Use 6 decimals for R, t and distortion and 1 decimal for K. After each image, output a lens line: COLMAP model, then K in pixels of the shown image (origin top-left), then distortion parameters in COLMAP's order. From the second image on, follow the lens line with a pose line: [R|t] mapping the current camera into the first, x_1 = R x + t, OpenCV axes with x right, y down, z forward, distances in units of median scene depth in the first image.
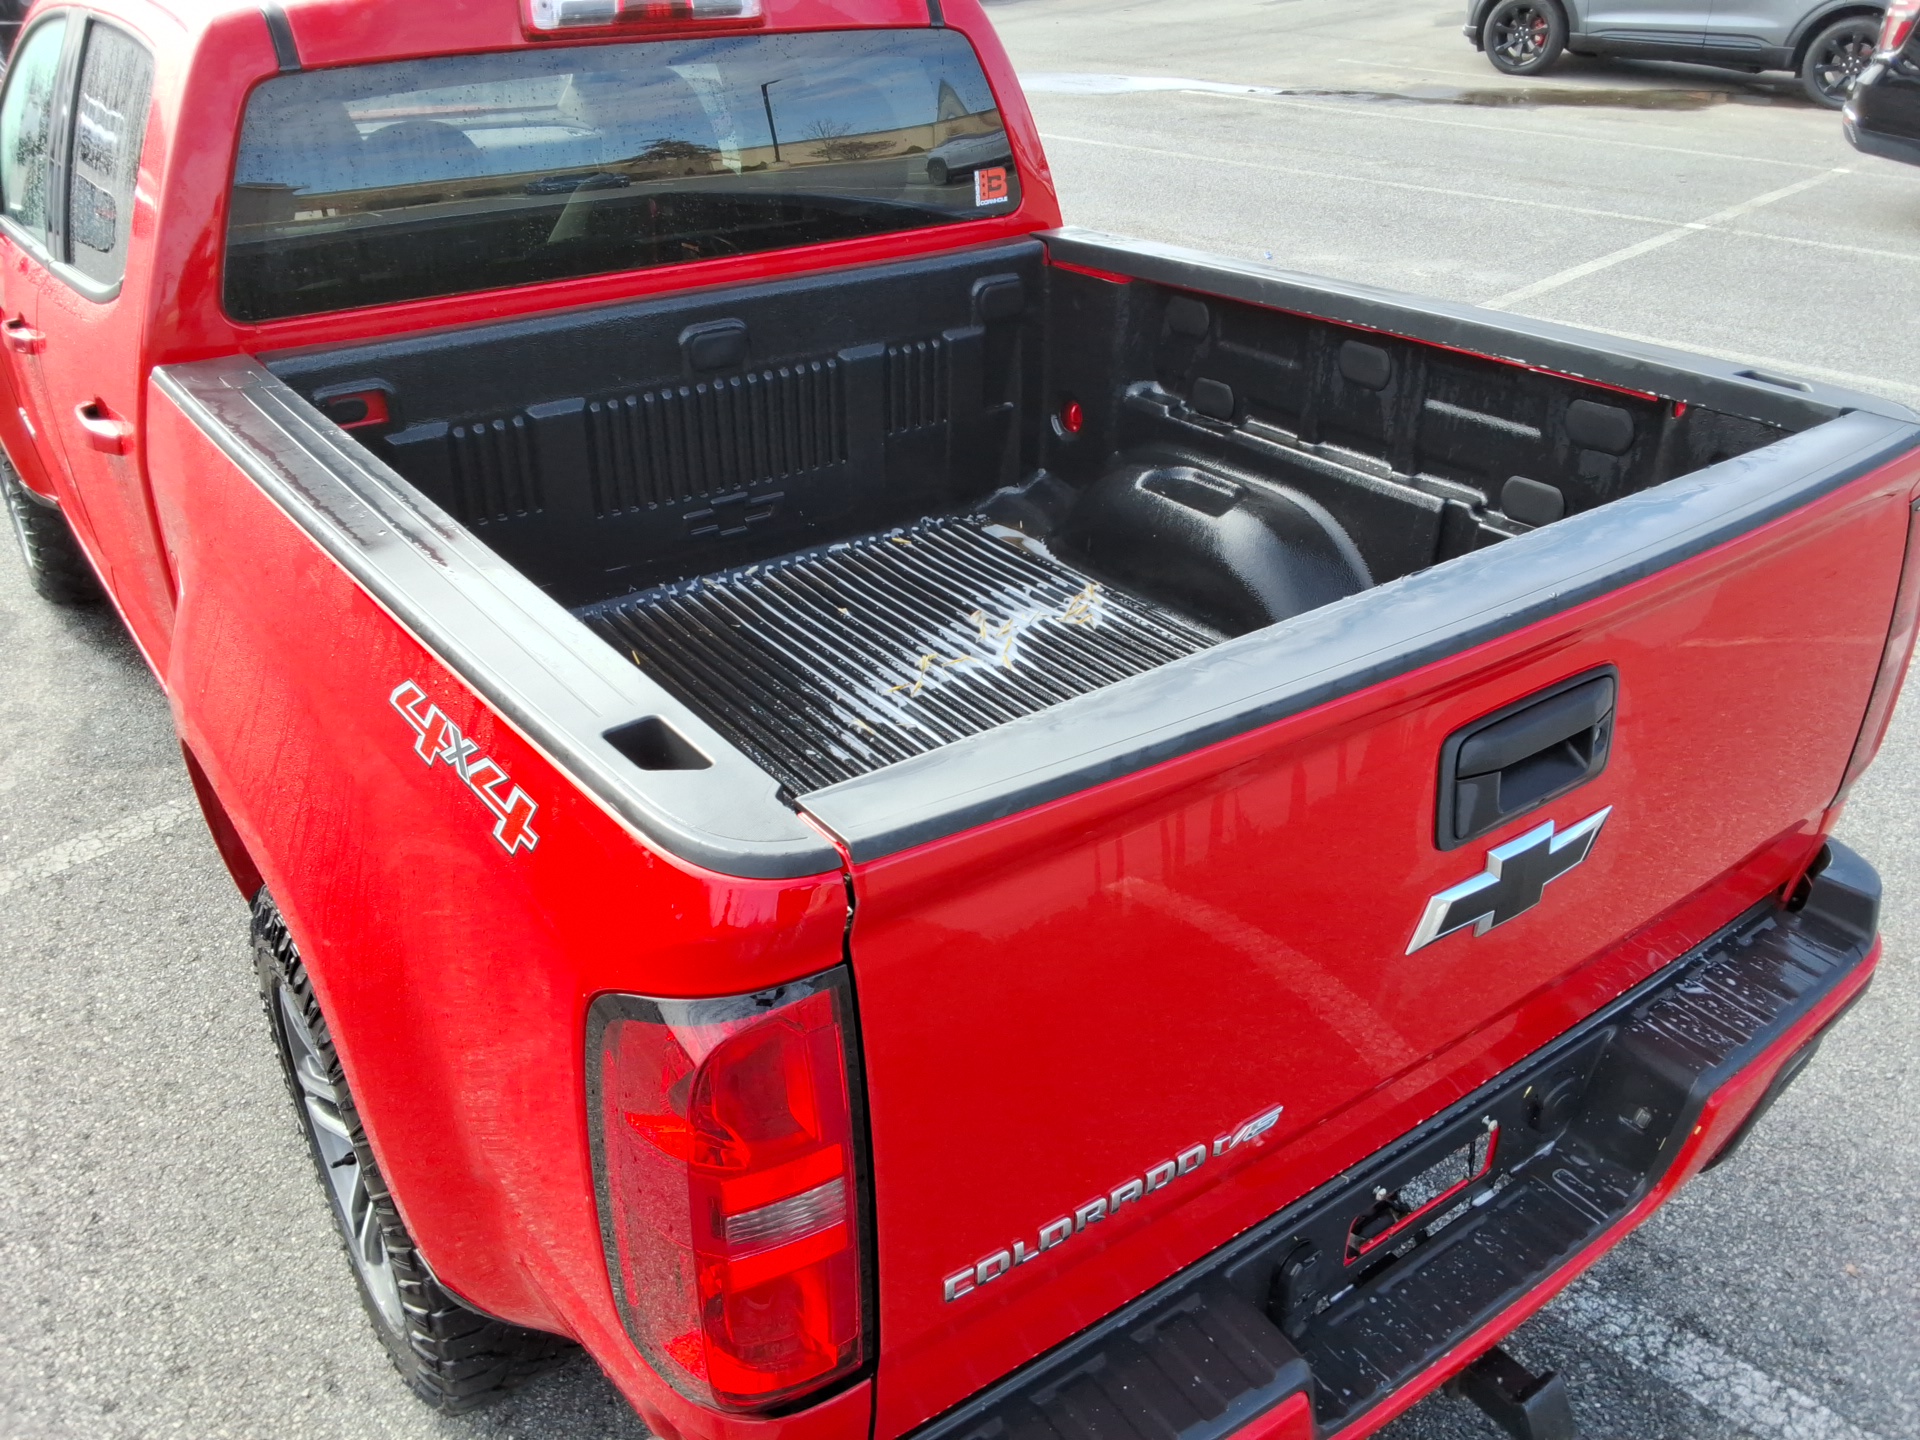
lens RADIAL K [[1565.3, 0, 956.2], [0, 1565.3, 729.5], [0, 0, 1]] dist [0.016313, -0.037246]
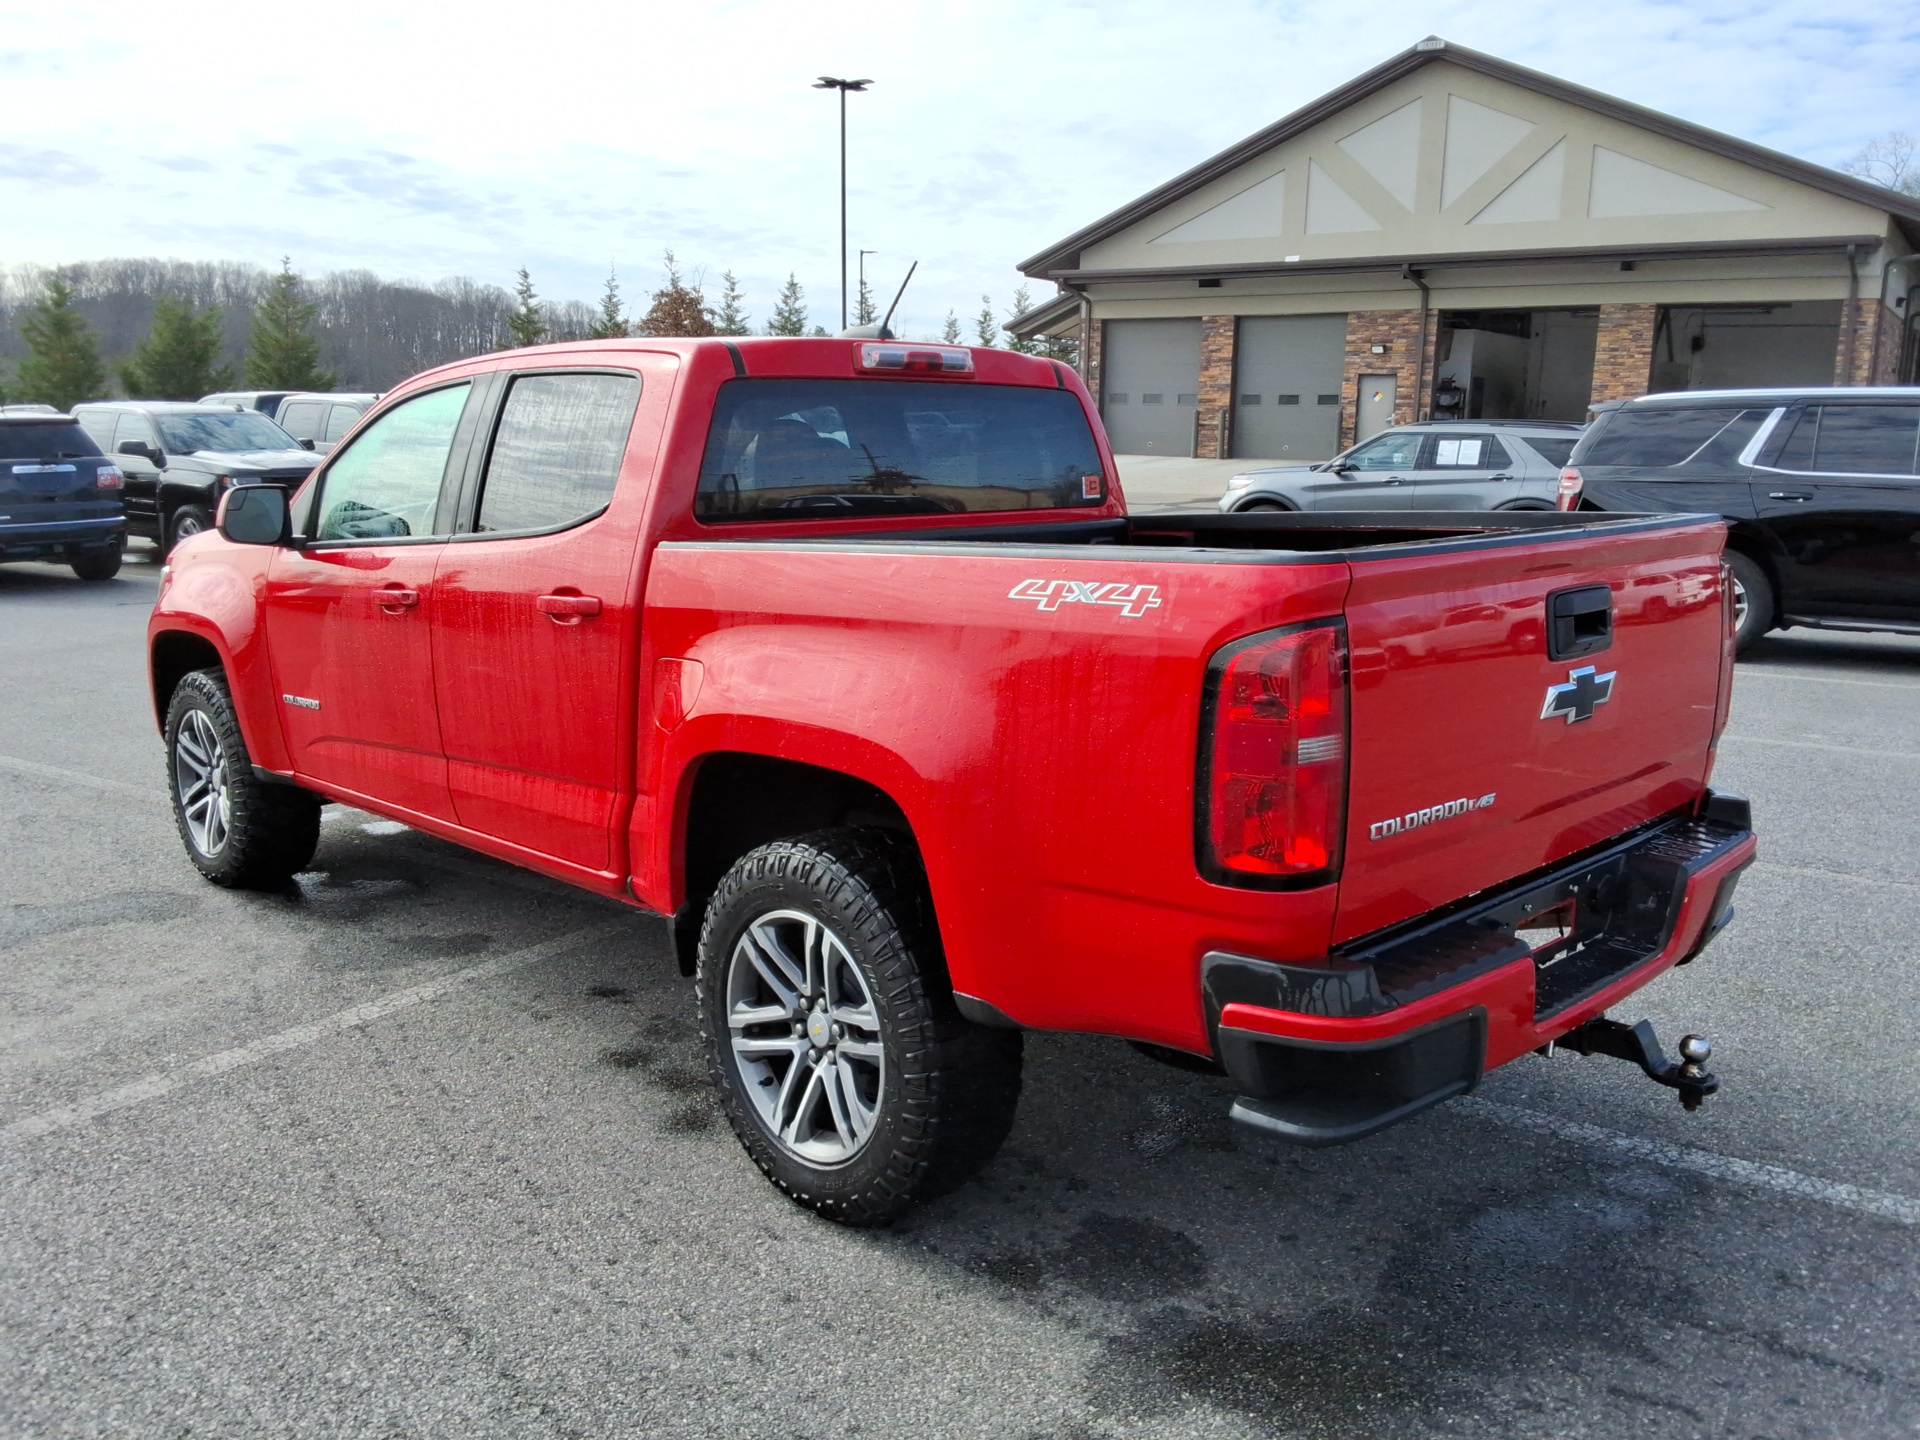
lens RADIAL K [[1565.3, 0, 958.7], [0, 1565.3, 709.1], [0, 0, 1]] dist [0.016313, -0.037246]
pose [[0.988721, -0.018189, 0.148659, -0.506423], [0.066998, 0.941458, -0.330406, 0.522068], [-0.133946, 0.336639, 0.932058, -0.498009]]
